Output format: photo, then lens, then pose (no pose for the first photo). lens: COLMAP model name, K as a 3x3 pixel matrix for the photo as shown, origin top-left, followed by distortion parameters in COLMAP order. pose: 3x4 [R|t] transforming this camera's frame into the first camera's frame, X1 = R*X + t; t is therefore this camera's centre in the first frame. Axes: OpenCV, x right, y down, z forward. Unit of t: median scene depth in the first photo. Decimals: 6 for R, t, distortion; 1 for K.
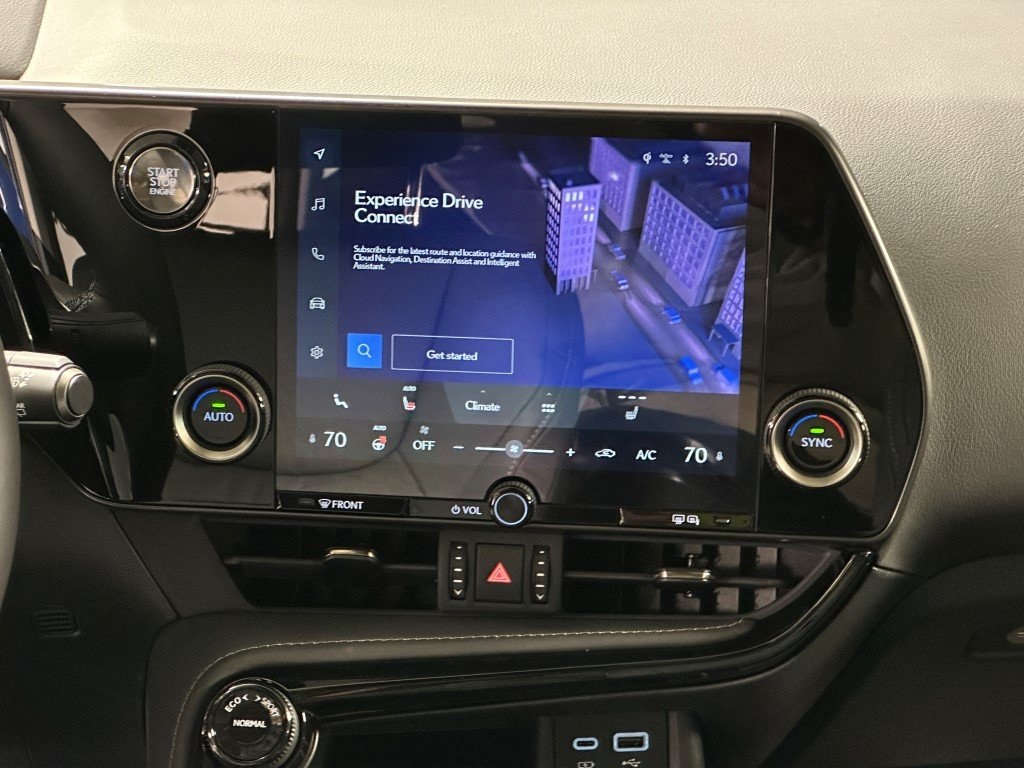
lens RADIAL K [[2264.1, 0, 488.9], [0, 2264.1, 369.2], [0, 0, 1]] dist [-0.214903, 5.314780]
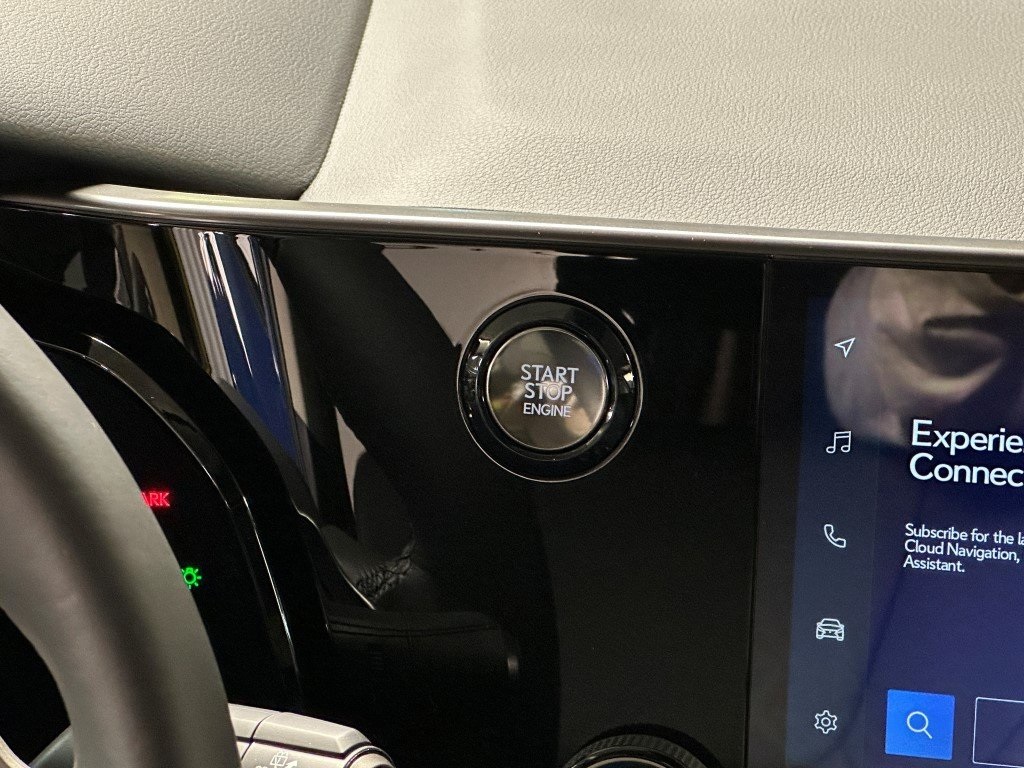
lens RADIAL K [[2564.4, 0, 512.0], [0, 2564.4, 384.0], [0, 0, 1]] dist [0.108005, 1.633048]
pose [[0.992823, 0.029080, -0.116005, -0.082181], [-0.035917, 0.997711, -0.057288, -0.049554], [0.114073, 0.061043, 0.991595, 0.395110]]
